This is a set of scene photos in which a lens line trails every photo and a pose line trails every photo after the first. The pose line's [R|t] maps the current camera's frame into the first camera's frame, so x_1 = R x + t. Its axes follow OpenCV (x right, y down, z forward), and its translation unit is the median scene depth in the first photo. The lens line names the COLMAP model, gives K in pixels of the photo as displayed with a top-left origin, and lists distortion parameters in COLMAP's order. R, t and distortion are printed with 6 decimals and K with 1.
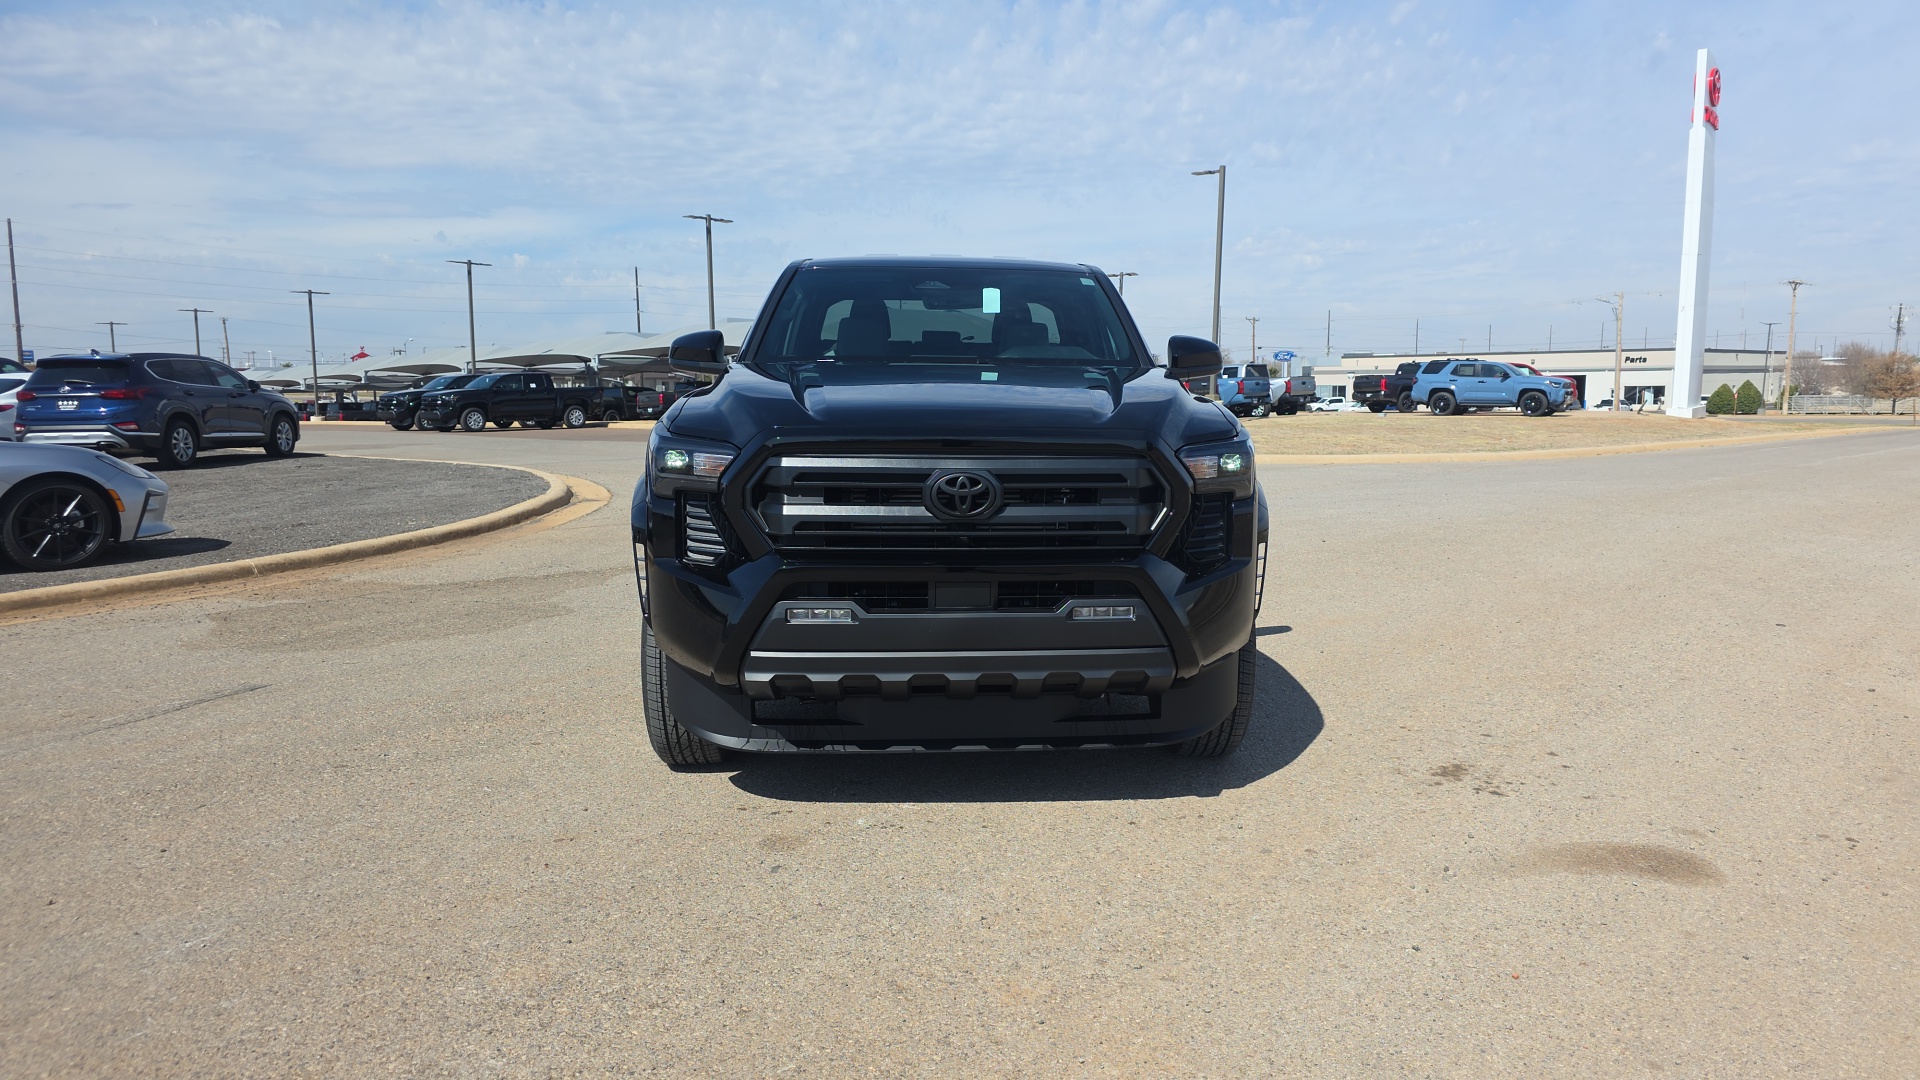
lens RADIAL K [[1309.5, 0, 1005.0], [0, 1309.5, 540.9], [0, 0, 1]] dist [0.062852, -0.067352]
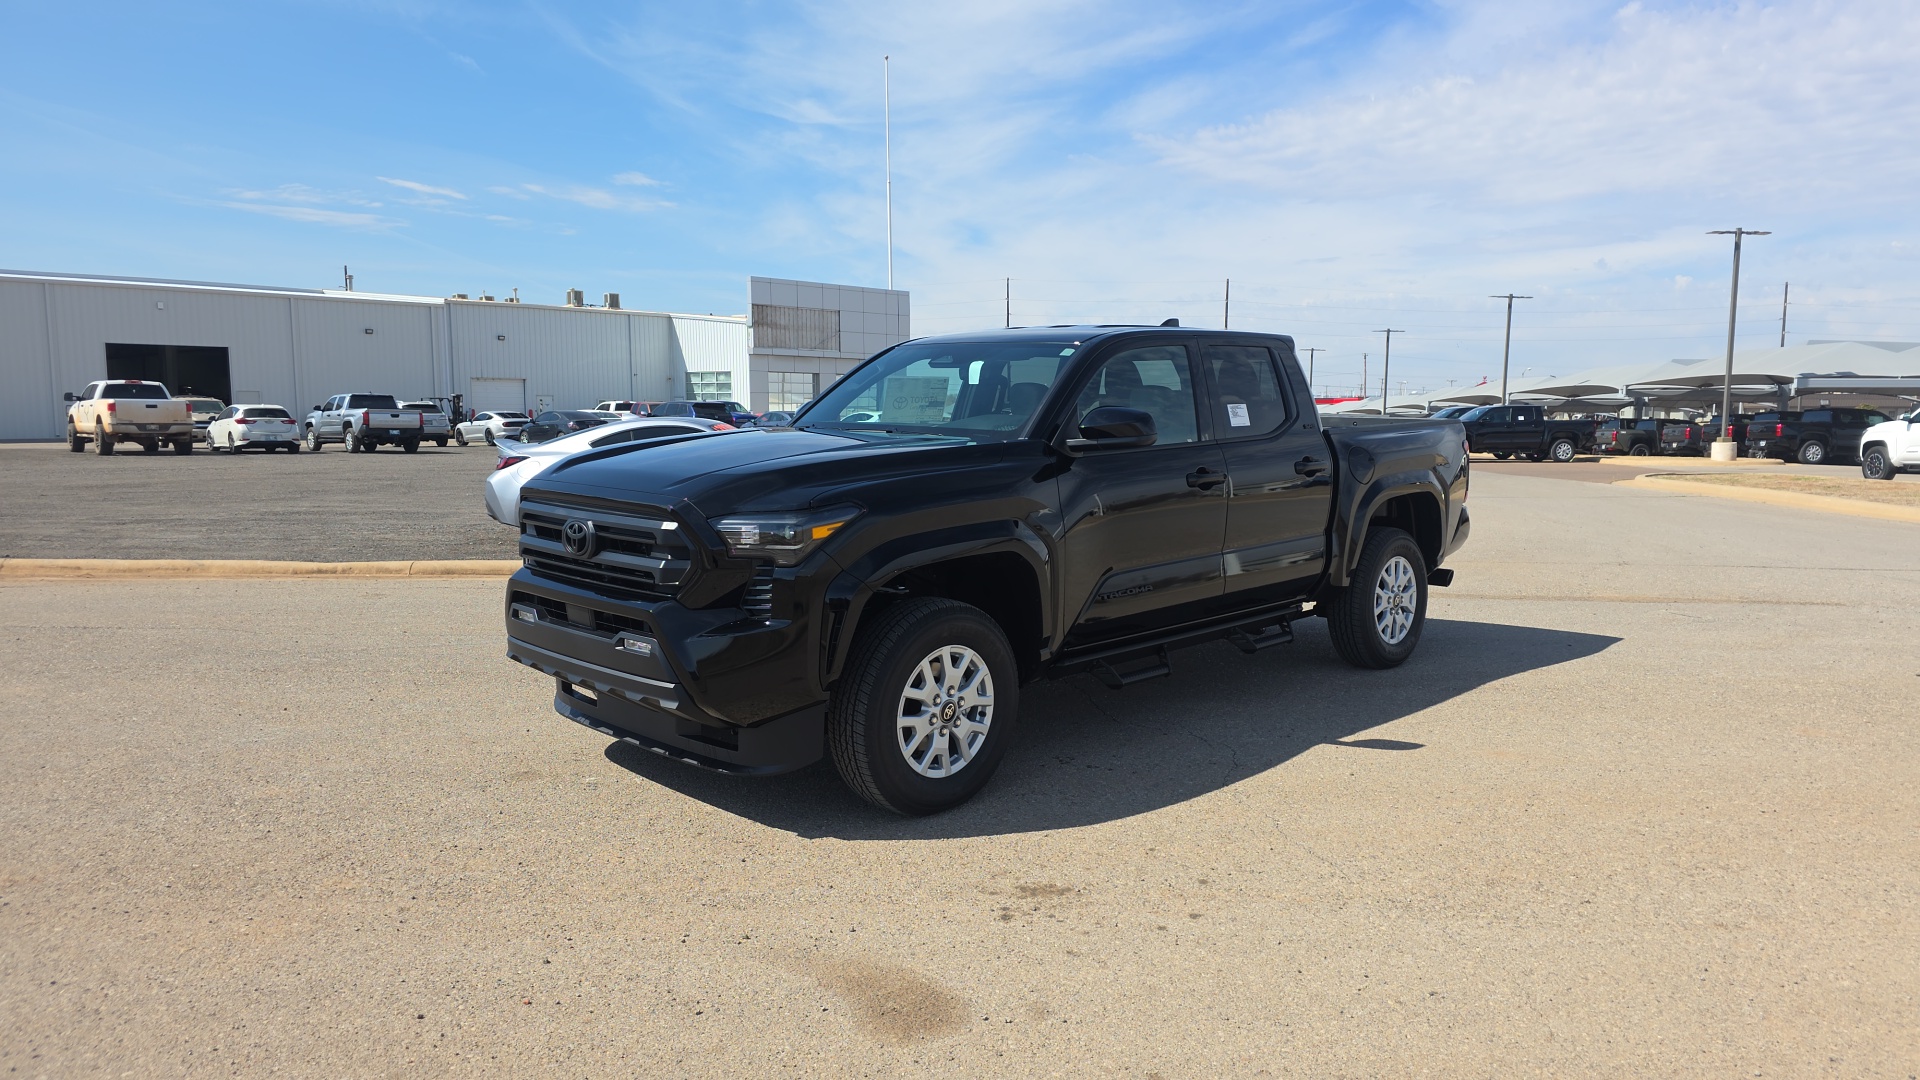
lens RADIAL K [[1309.5, 0, 1005.0], [0, 1309.5, 540.9], [0, 0, 1]] dist [0.062852, -0.067352]
pose [[0.654553, 0.086938, -0.751001, 0.142391], [-0.100734, 0.994538, 0.027334, -0.013017], [0.749275, 0.057760, 0.659735, 0.052053]]
